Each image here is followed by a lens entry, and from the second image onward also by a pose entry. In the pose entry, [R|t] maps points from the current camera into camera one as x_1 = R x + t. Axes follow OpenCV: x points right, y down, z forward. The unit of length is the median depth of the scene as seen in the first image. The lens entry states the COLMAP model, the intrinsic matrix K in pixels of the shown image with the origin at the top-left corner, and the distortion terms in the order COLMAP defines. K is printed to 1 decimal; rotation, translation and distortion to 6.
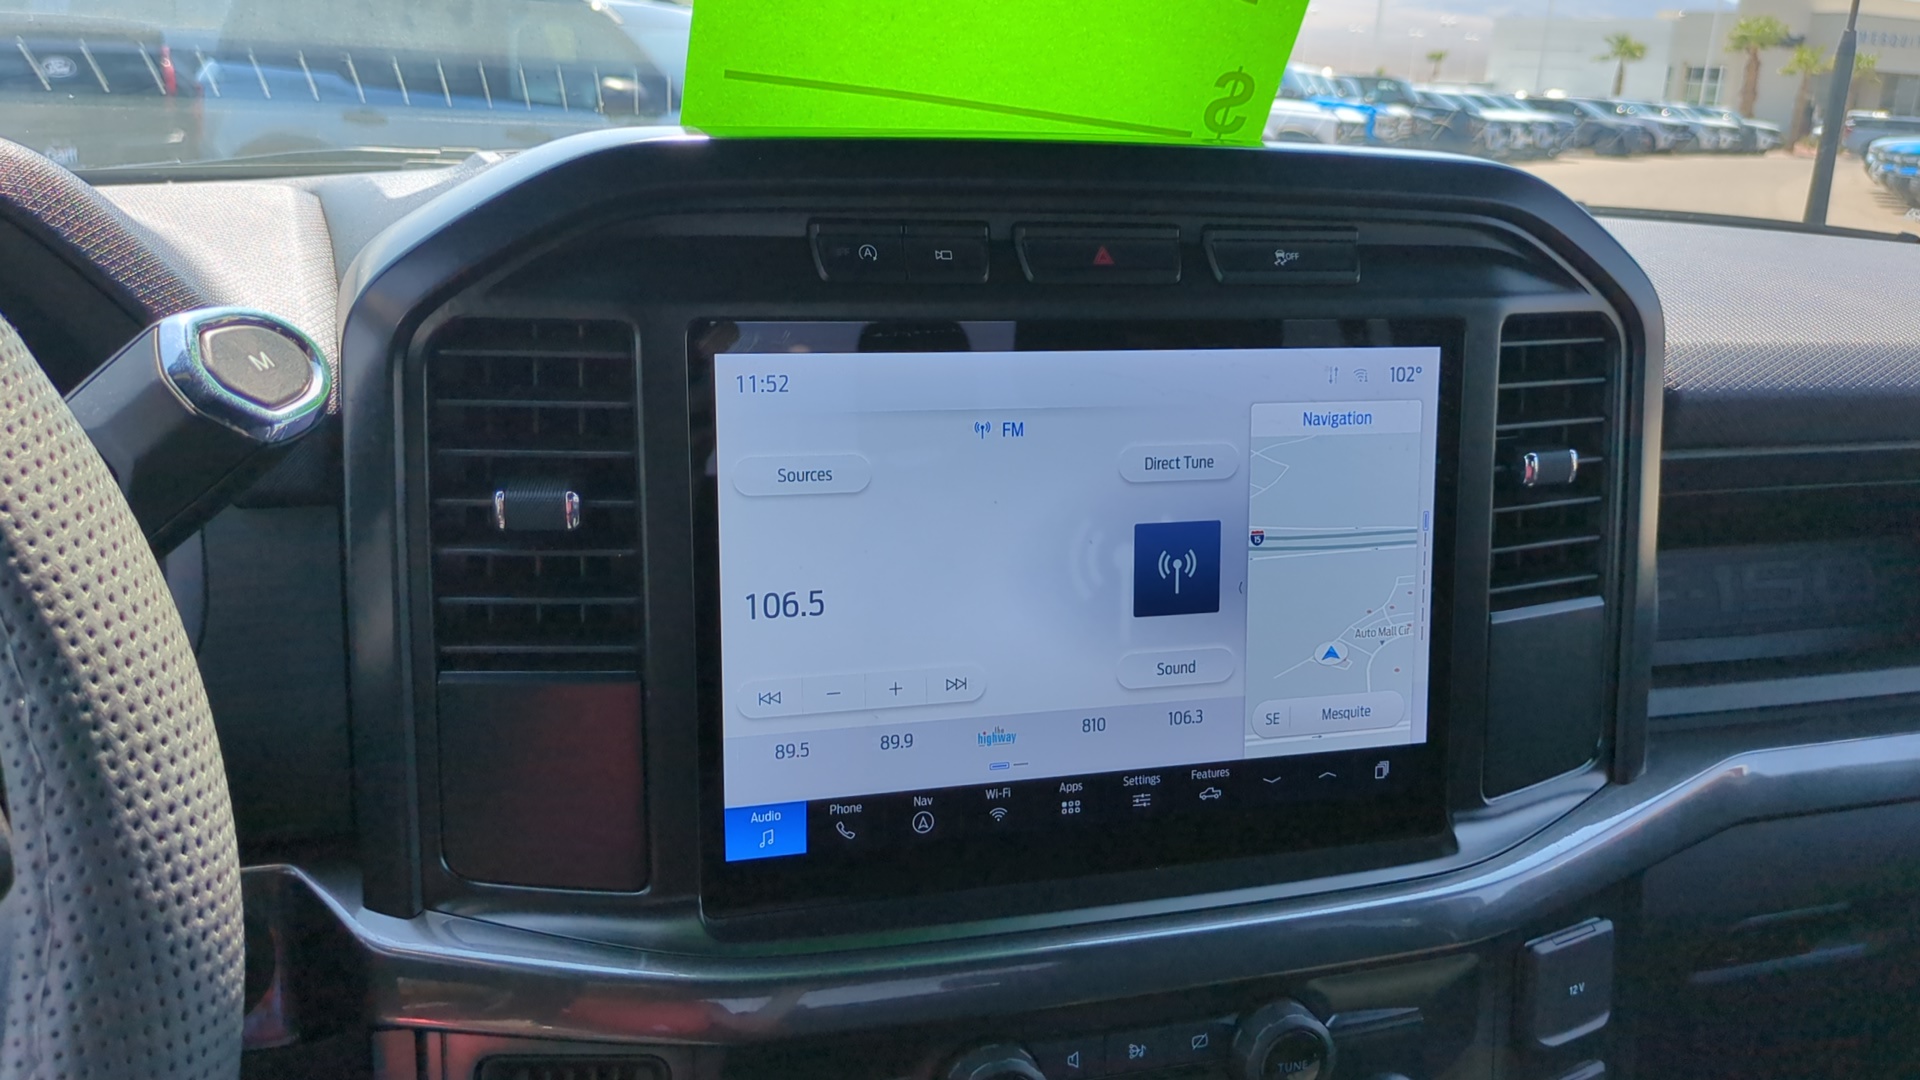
lens RADIAL K [[1650.7, 0, 983.3], [0, 1650.7, 531.1], [0, 0, 1]] dist [0.057304, -0.075821]
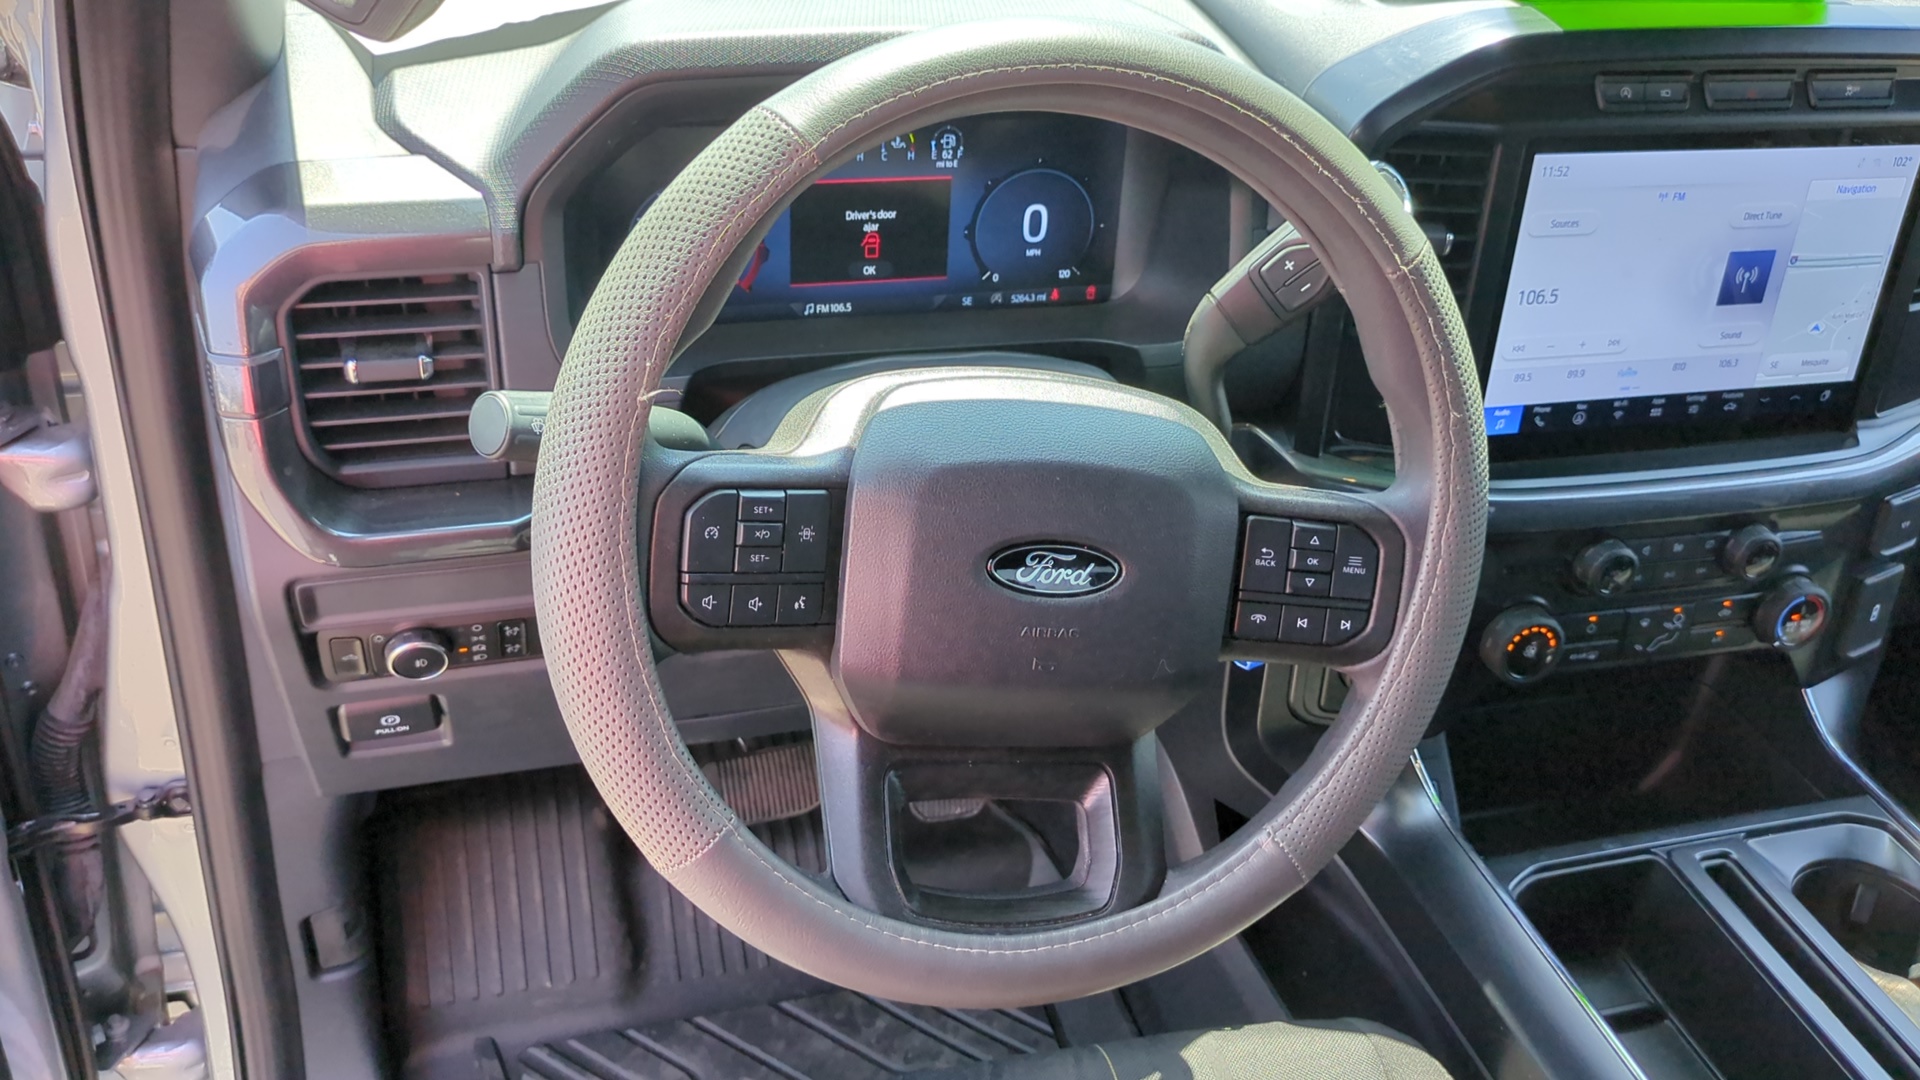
lens RADIAL K [[1650.7, 0, 950.5], [0, 1650.7, 526.6], [0, 0, 1]] dist [0.057304, -0.075821]
pose [[0.998084, 0.061144, -0.009519, -0.639922], [-0.054903, 0.945964, 0.319590, -0.228490], [0.028546, -0.318455, 0.947508, -0.687736]]
